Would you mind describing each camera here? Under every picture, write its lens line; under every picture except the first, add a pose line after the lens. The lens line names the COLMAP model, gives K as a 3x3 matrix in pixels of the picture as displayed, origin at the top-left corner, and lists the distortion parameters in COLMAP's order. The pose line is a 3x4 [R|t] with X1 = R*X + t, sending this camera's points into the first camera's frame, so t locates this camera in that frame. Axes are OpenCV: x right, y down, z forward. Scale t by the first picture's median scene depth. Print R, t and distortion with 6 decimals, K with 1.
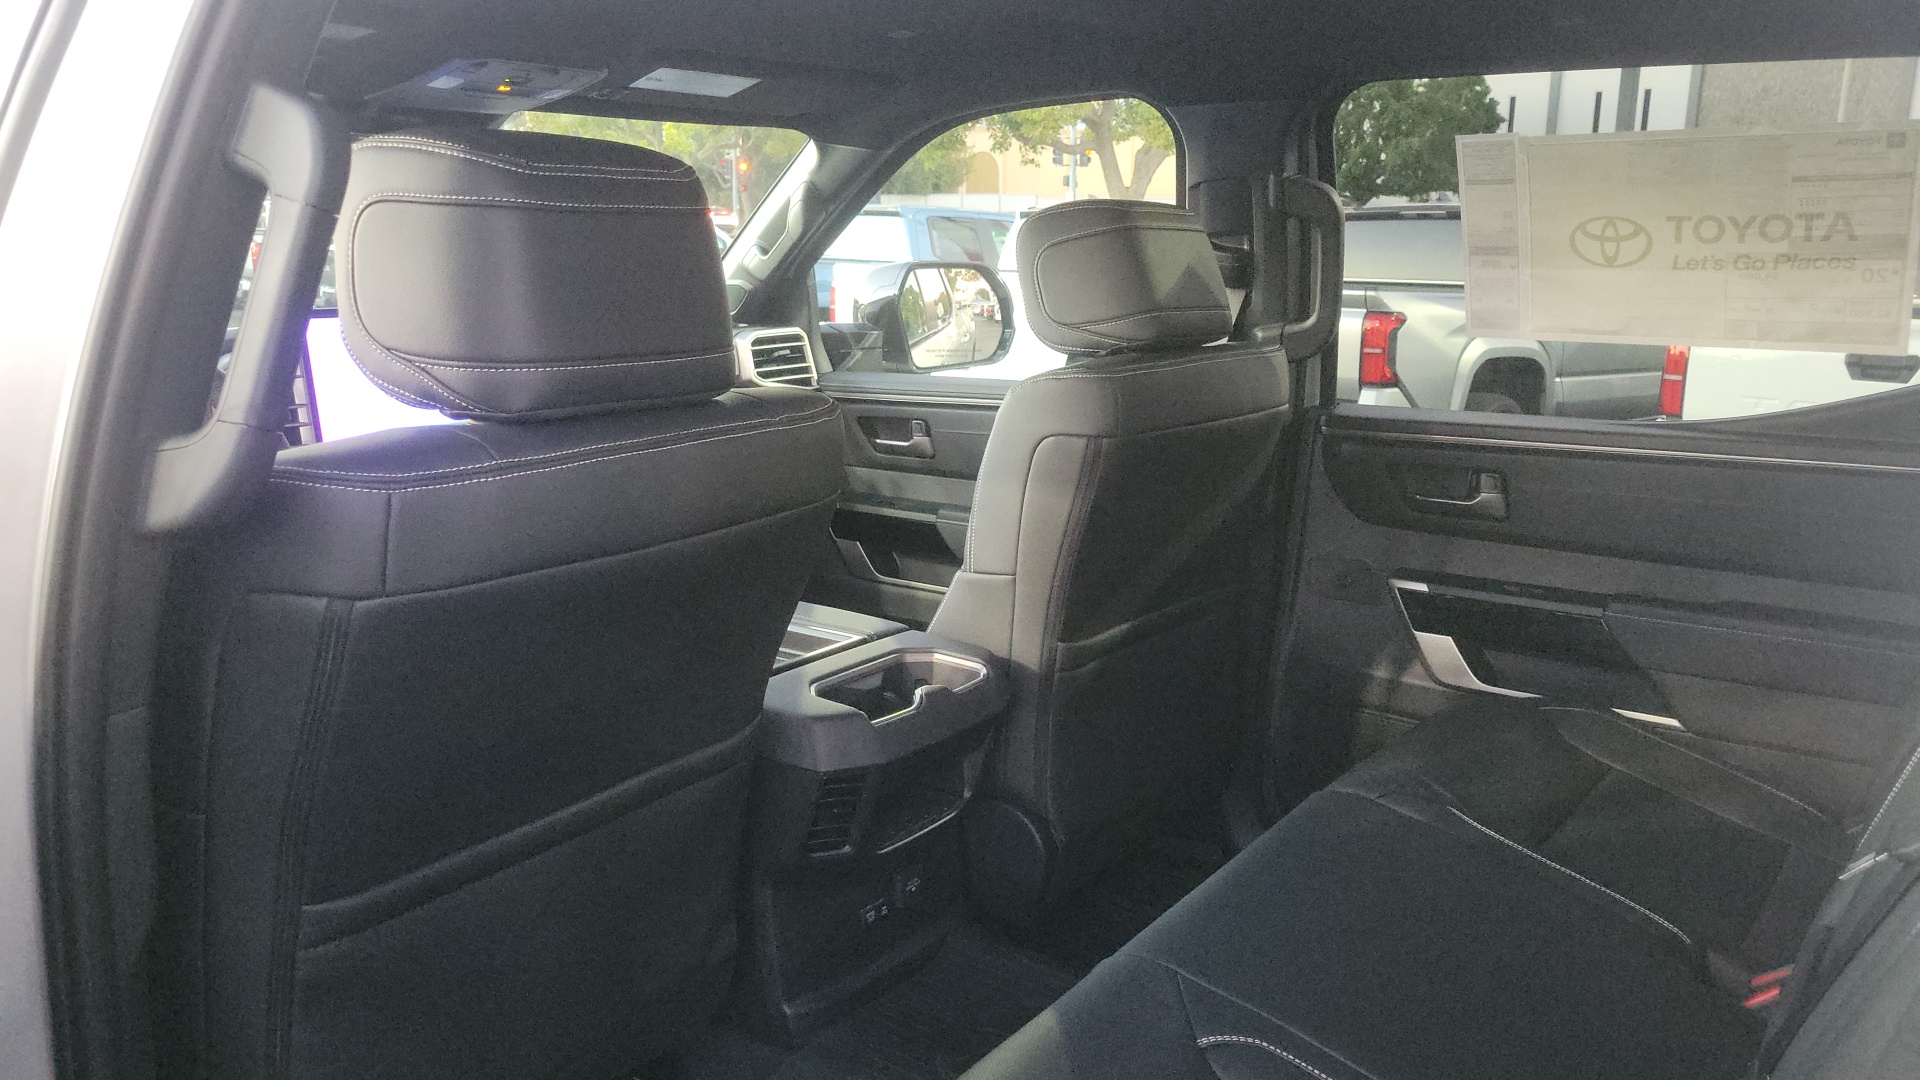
lens RADIAL K [[1452.5, 0, 973.7], [0, 1452.5, 531.2], [0, 0, 1]] dist [0.036977, -0.017955]
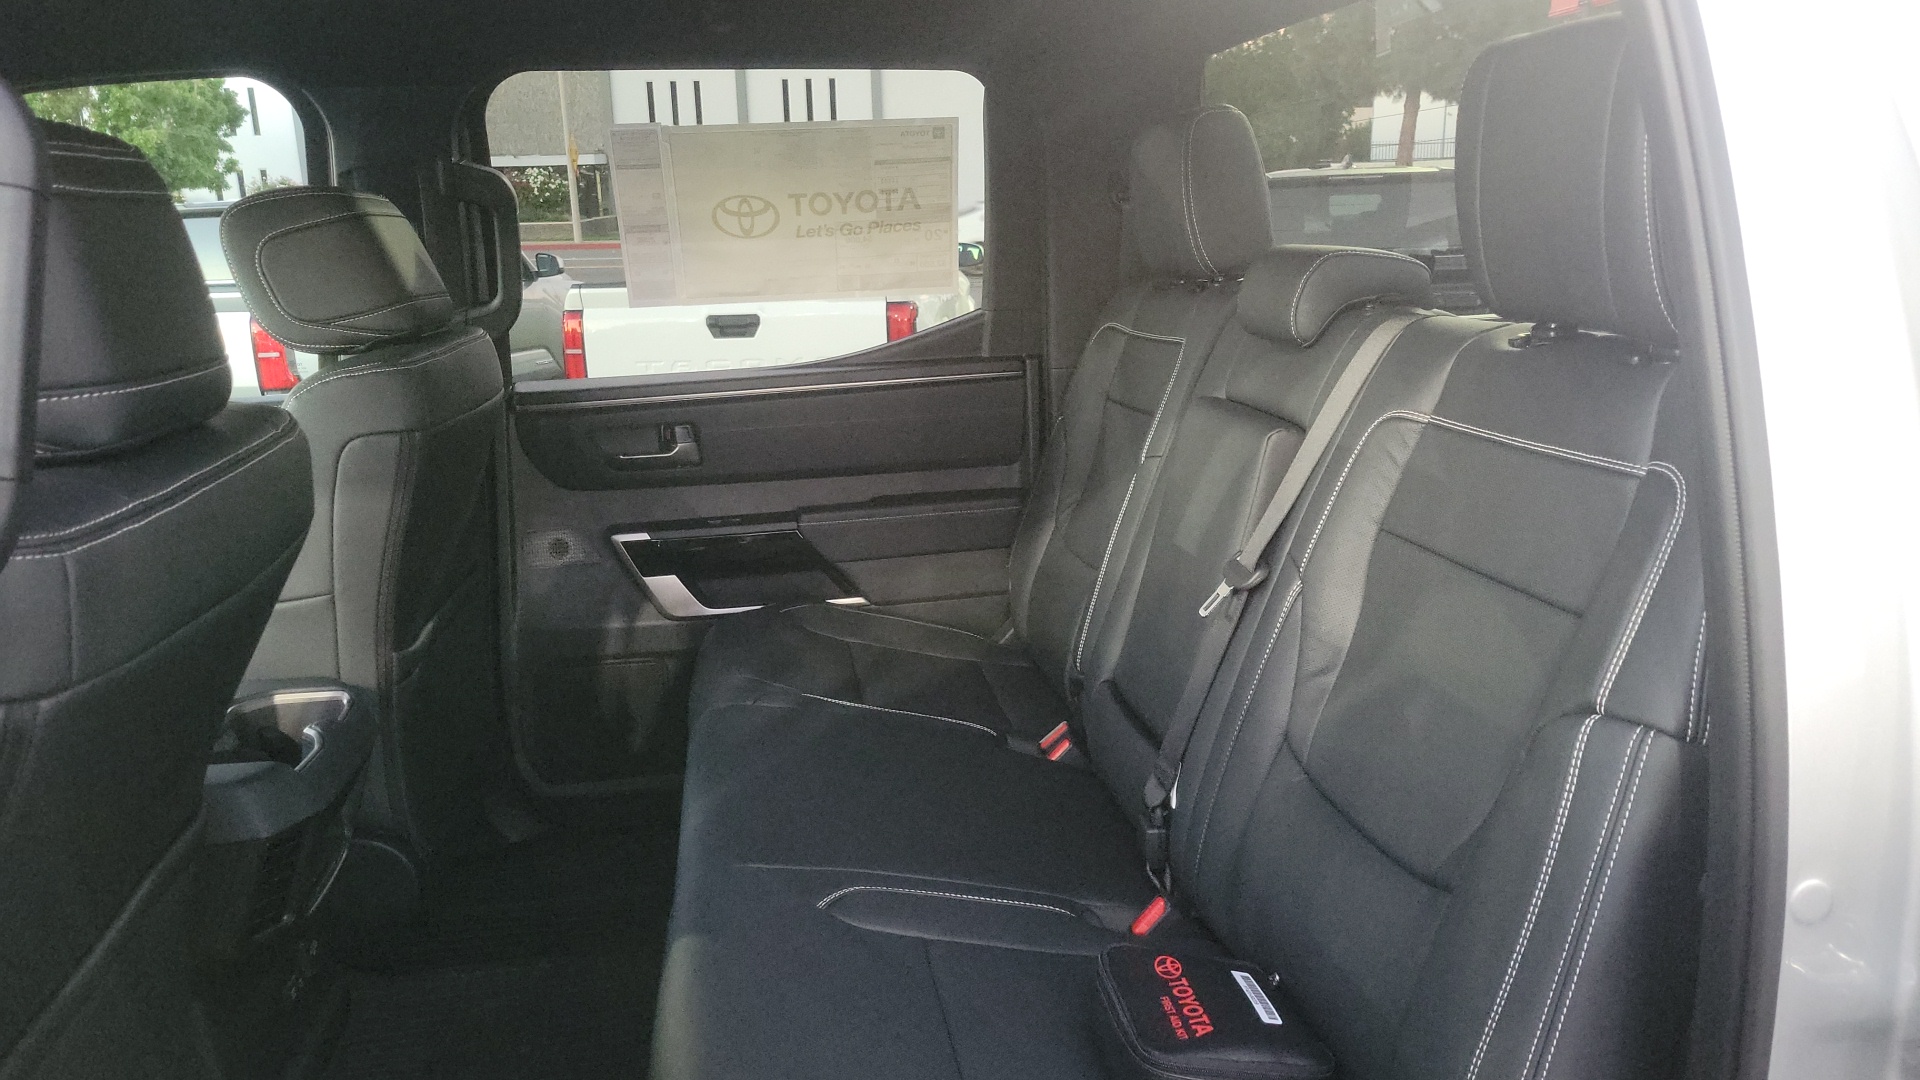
lens RADIAL K [[1452.5, 0, 976.2], [0, 1452.5, 544.2], [0, 0, 1]] dist [0.036977, -0.017955]
pose [[0.695792, -0.191791, 0.692163, -0.302838], [0.183985, 0.979128, 0.086357, -0.005136], [-0.694279, 0.067261, 0.716556, 0.041017]]
